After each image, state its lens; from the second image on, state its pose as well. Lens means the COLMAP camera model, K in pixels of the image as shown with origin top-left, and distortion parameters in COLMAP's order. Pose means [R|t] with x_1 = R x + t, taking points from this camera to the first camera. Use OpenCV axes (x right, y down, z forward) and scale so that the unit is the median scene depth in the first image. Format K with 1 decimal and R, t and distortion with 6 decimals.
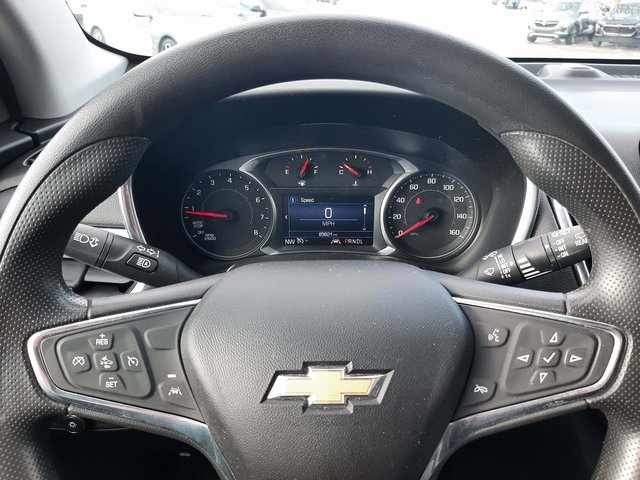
lens RADIAL K [[483.1, 0, 320.0], [0, 483.1, 240.0], [0, 0, 1]] dist [0.045900, -0.075357]
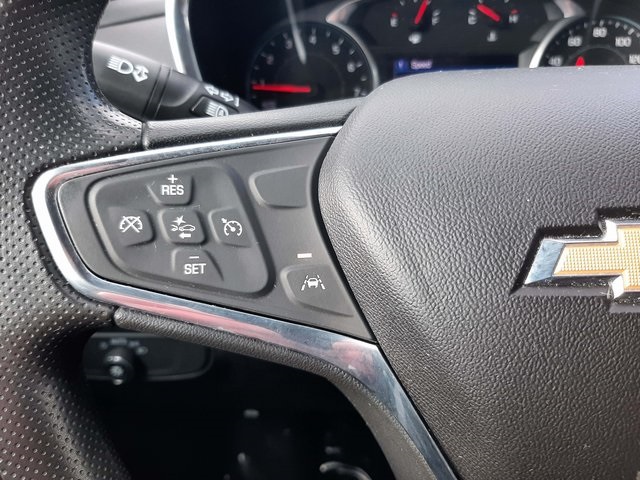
lens RADIAL K [[500.2, 0, 327.0], [0, 500.2, 229.2], [0, 0, 1]] dist [0.036975, -0.088138]
pose [[0.998746, -0.017787, -0.046801, -0.256562], [0.020138, 0.998534, 0.050248, 0.225827], [0.045838, -0.051127, 0.997640, 0.464121]]
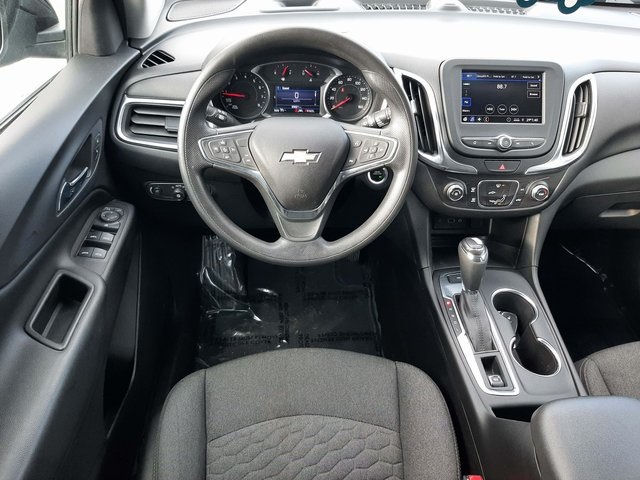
lens RADIAL K [[483.1, 0, 320.0], [0, 483.1, 240.0], [0, 0, 1]] dist [0.045900, -0.075357]
pose [[0.995920, -0.007449, 0.089937, -0.132349], [-0.015094, 0.968801, 0.247380, 0.045866], [-0.088974, -0.247729, 0.964735, -1.987560]]
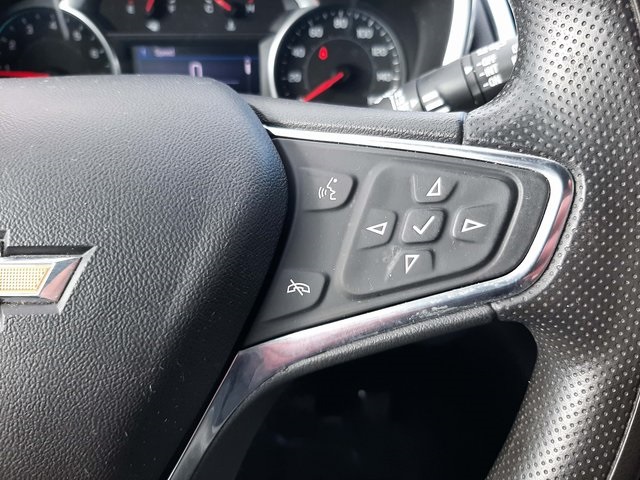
lens RADIAL K [[494.8, 0, 310.9], [0, 494.8, 232.5], [0, 0, 1]] dist [-0.015770, -0.011245]
pose [[0.999961, -0.008243, 0.003088, 0.346668], [0.007834, 0.993375, 0.114654, 0.186674], [-0.004012, -0.114625, 0.993401, 0.475327]]
